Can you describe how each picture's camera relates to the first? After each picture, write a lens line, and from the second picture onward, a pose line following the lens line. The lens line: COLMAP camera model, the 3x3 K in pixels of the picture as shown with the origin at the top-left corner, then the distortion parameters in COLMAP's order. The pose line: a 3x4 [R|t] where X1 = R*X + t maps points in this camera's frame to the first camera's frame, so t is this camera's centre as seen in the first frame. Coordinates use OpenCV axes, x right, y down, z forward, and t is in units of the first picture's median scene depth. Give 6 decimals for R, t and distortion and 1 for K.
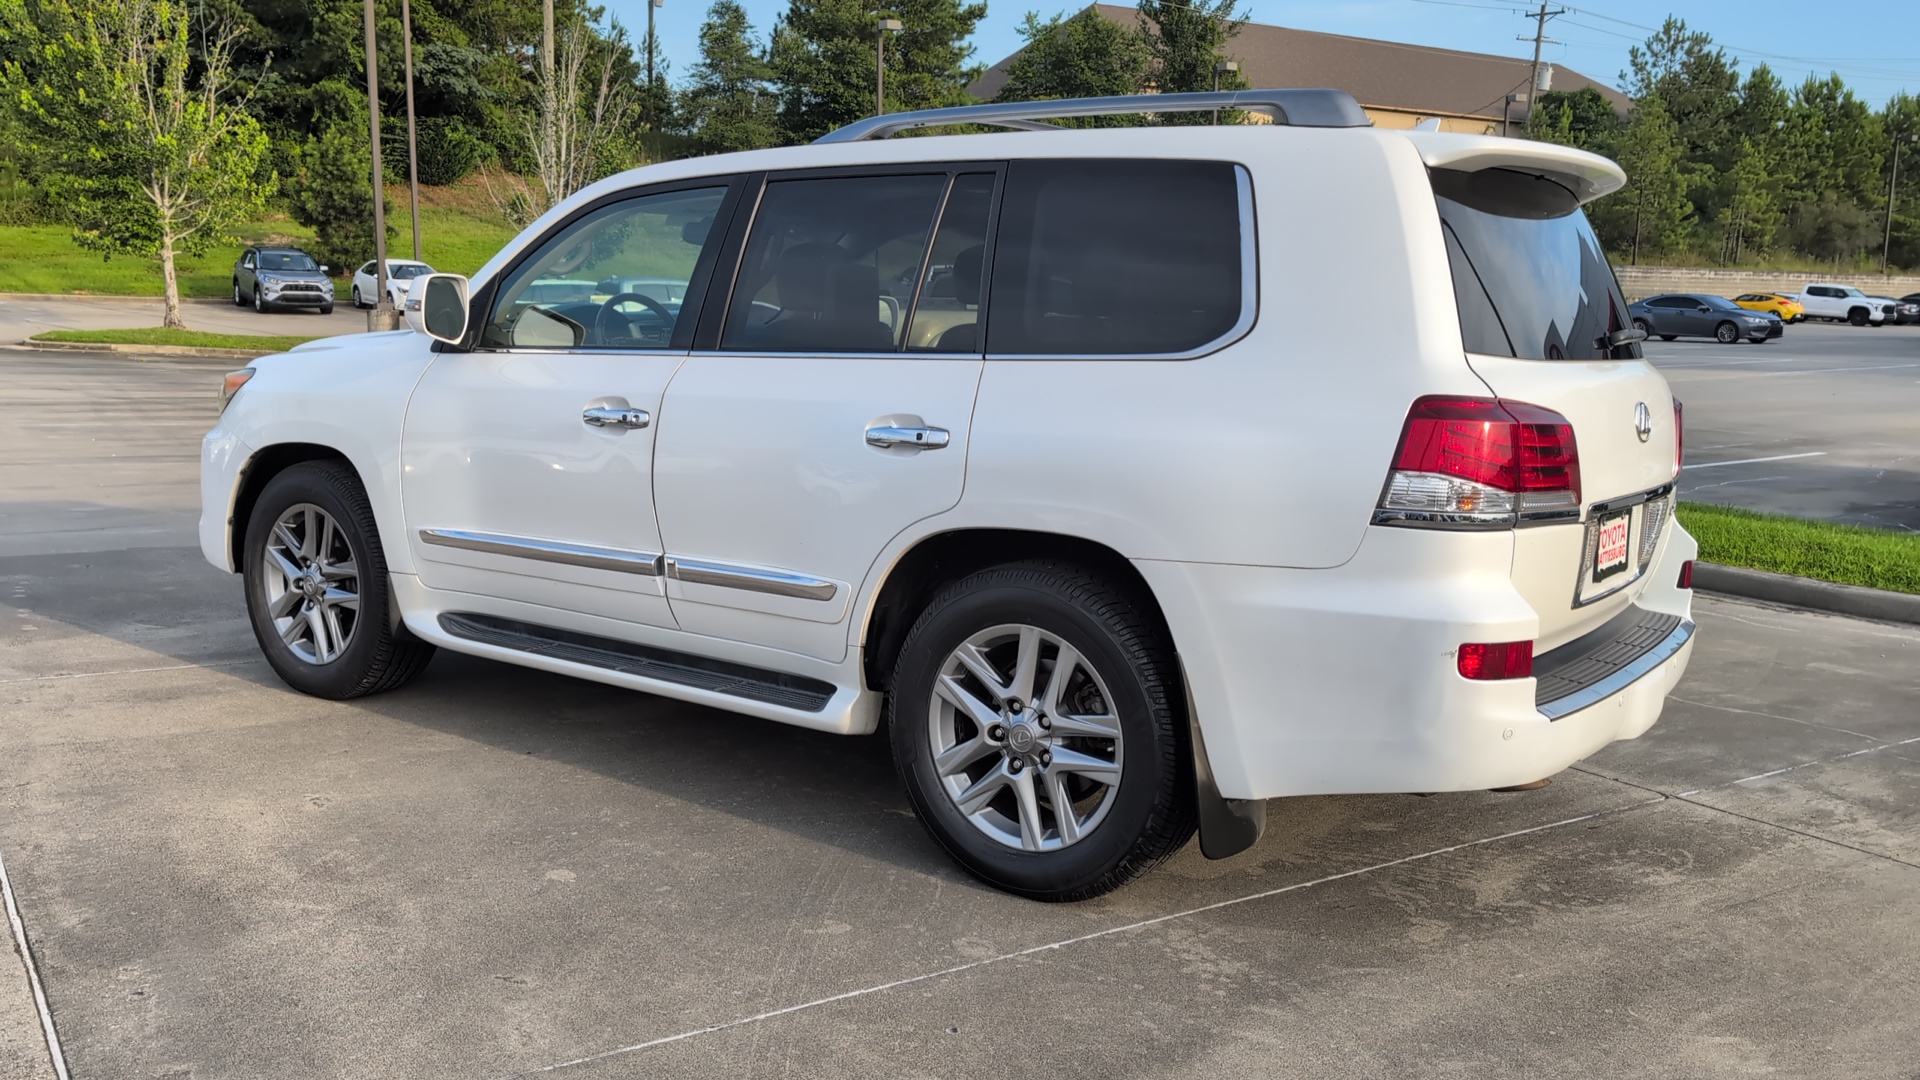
lens RADIAL K [[1622.2, 0, 960.0], [0, 1622.2, 540.0], [0, 0, 1]] dist [0.015513, -0.011971]
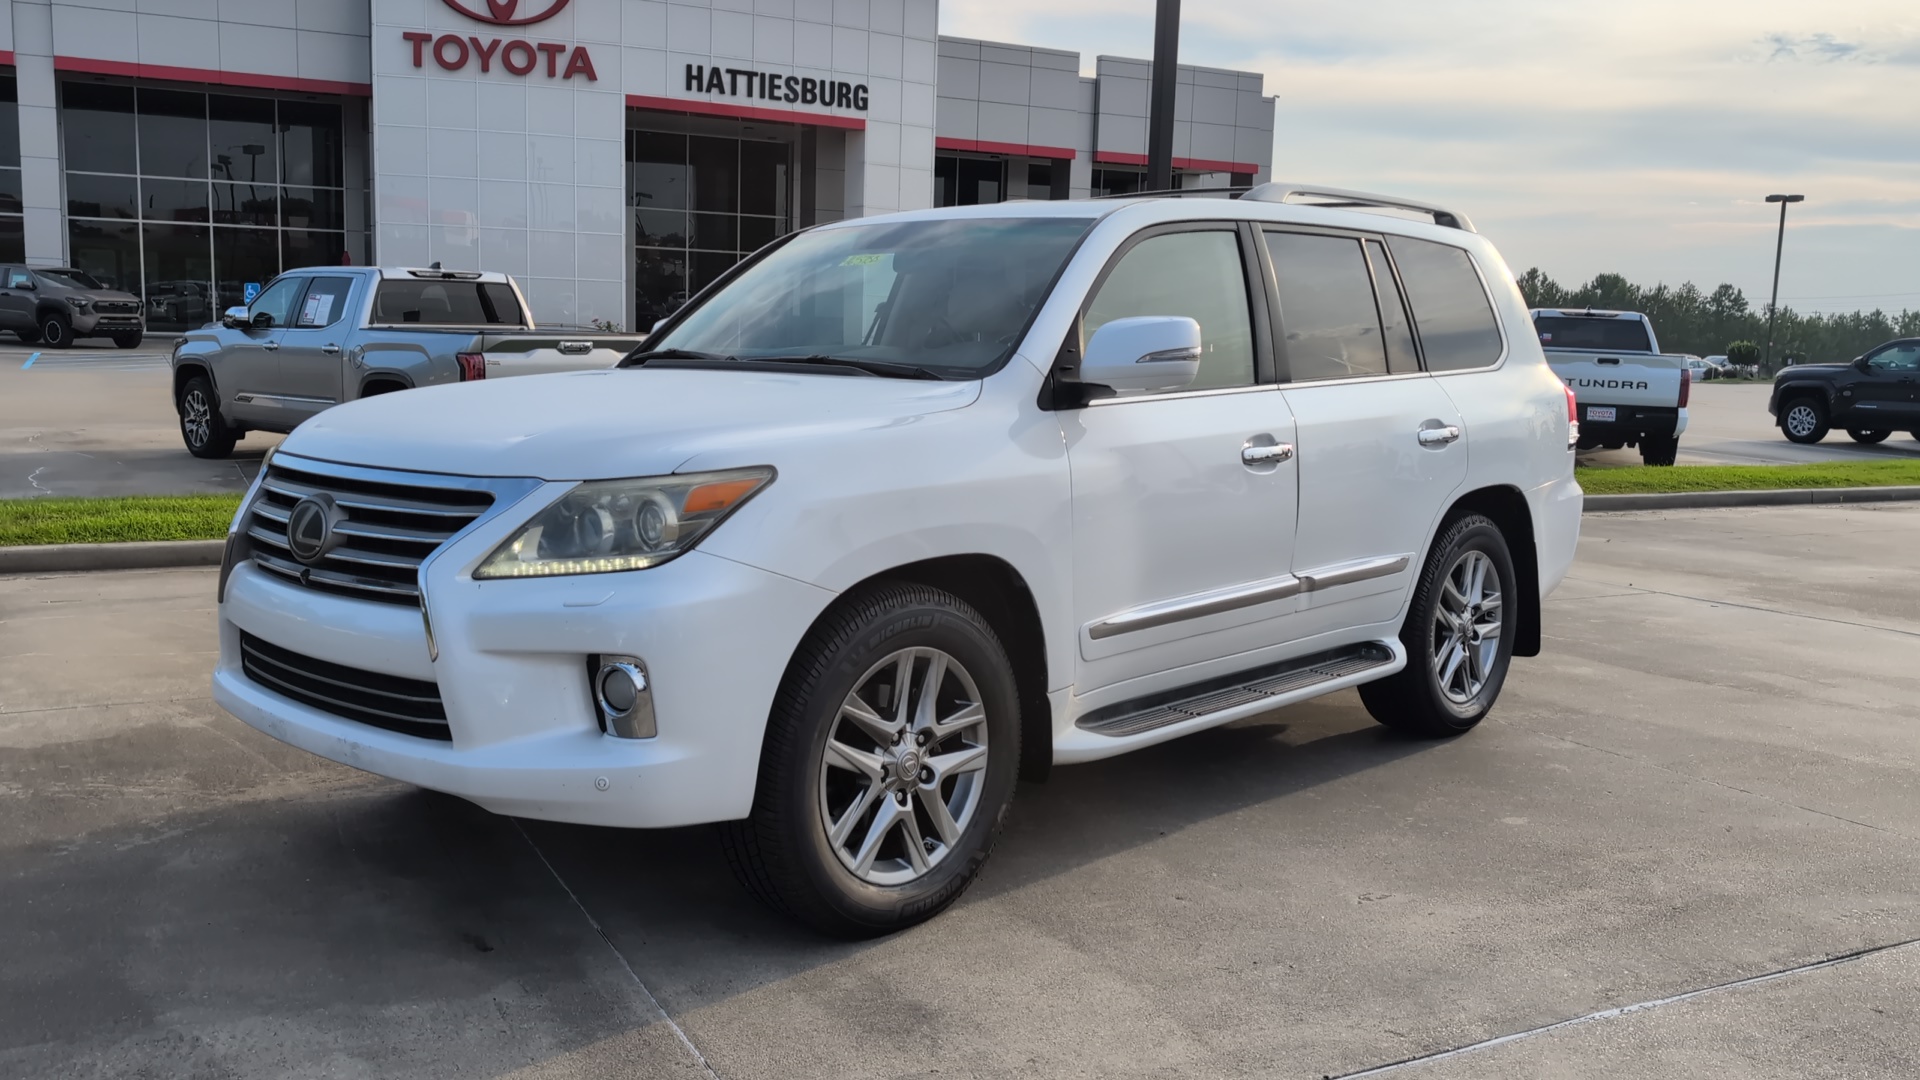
lens RADIAL K [[1622.2, 0, 960.0], [0, 1622.2, 540.0], [0, 0, 1]] dist [0.015513, -0.011971]
pose [[0.122121, -0.148096, 0.981404, -1.417874], [0.124998, 0.983227, 0.132817, -0.206287], [-0.984613, 0.106454, 0.138584, 1.190045]]
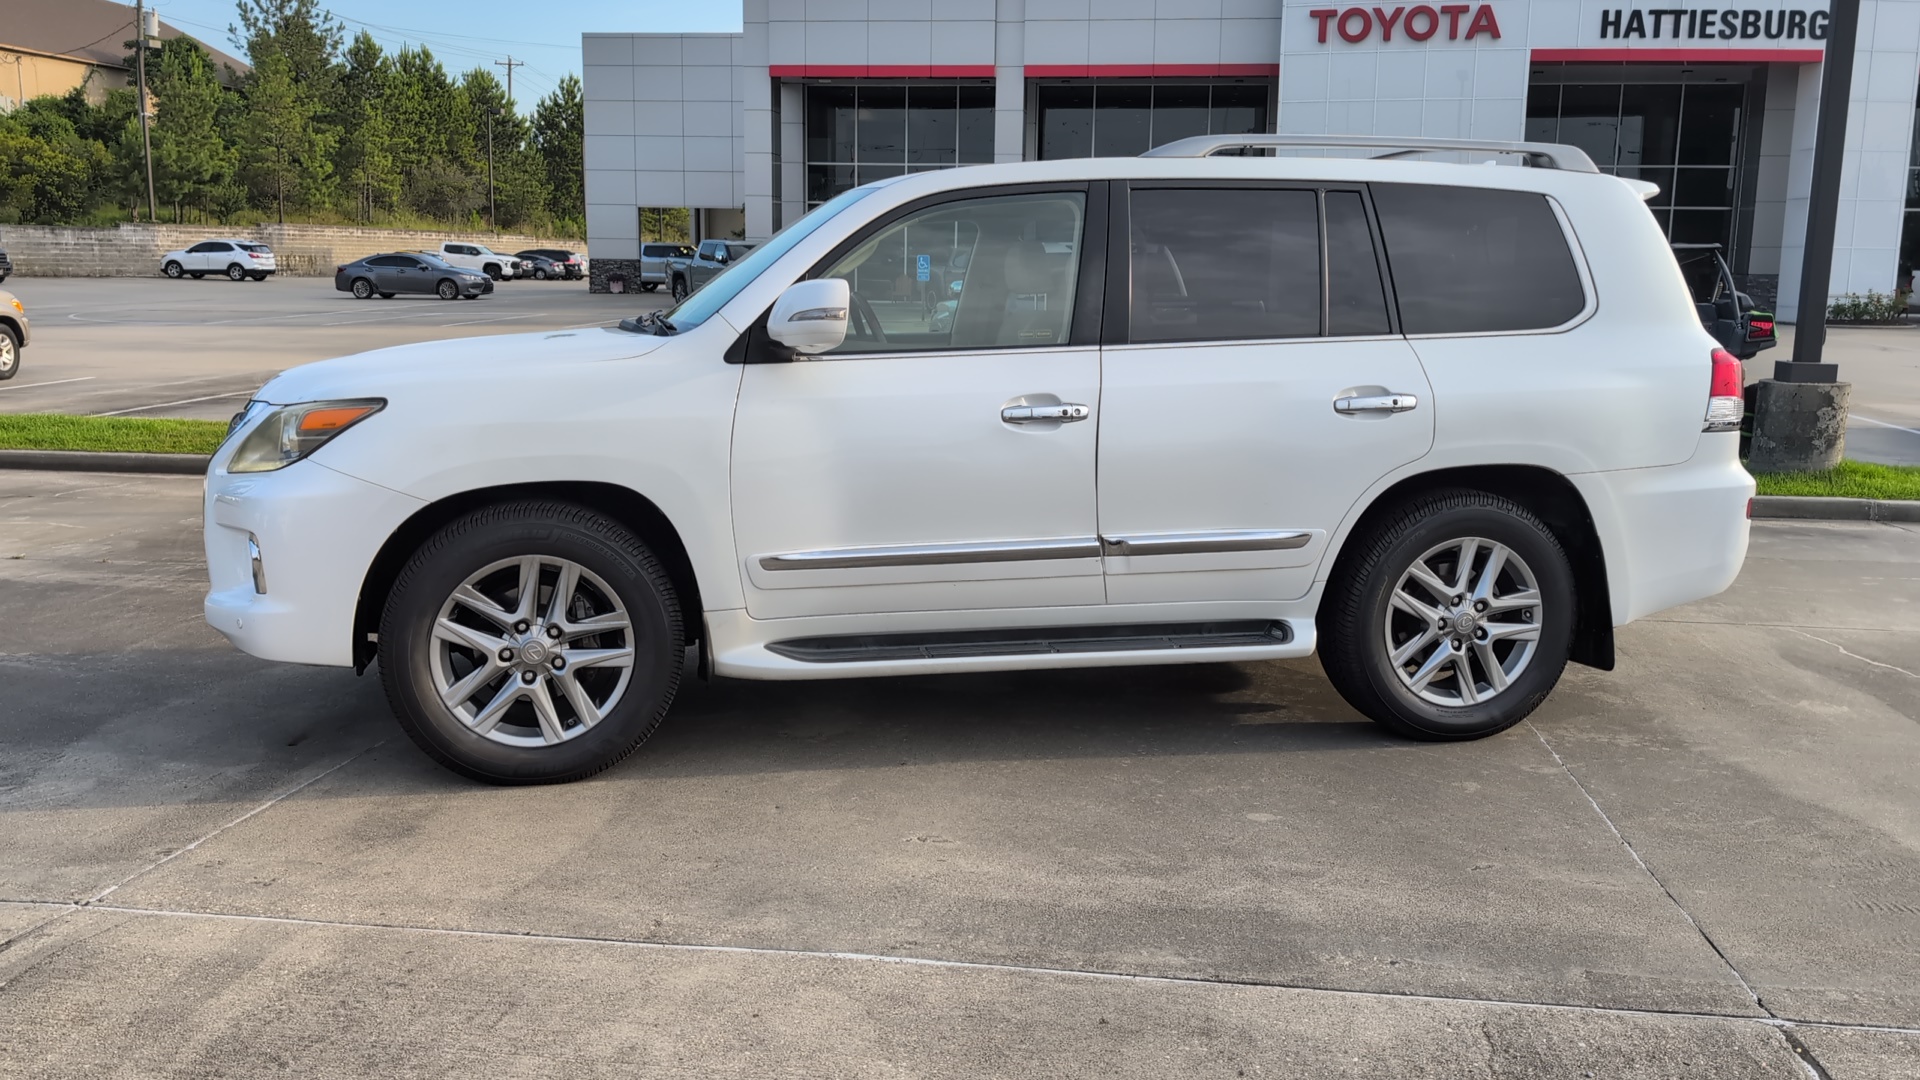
lens RADIAL K [[1622.2, 0, 960.0], [0, 1622.2, 540.0], [0, 0, 1]] dist [0.015513, -0.011971]
pose [[0.669530, -0.135116, 0.730392, -1.152976], [0.115503, 0.990293, 0.077317, -0.092061], [-0.733750, 0.032596, 0.678638, 0.375436]]
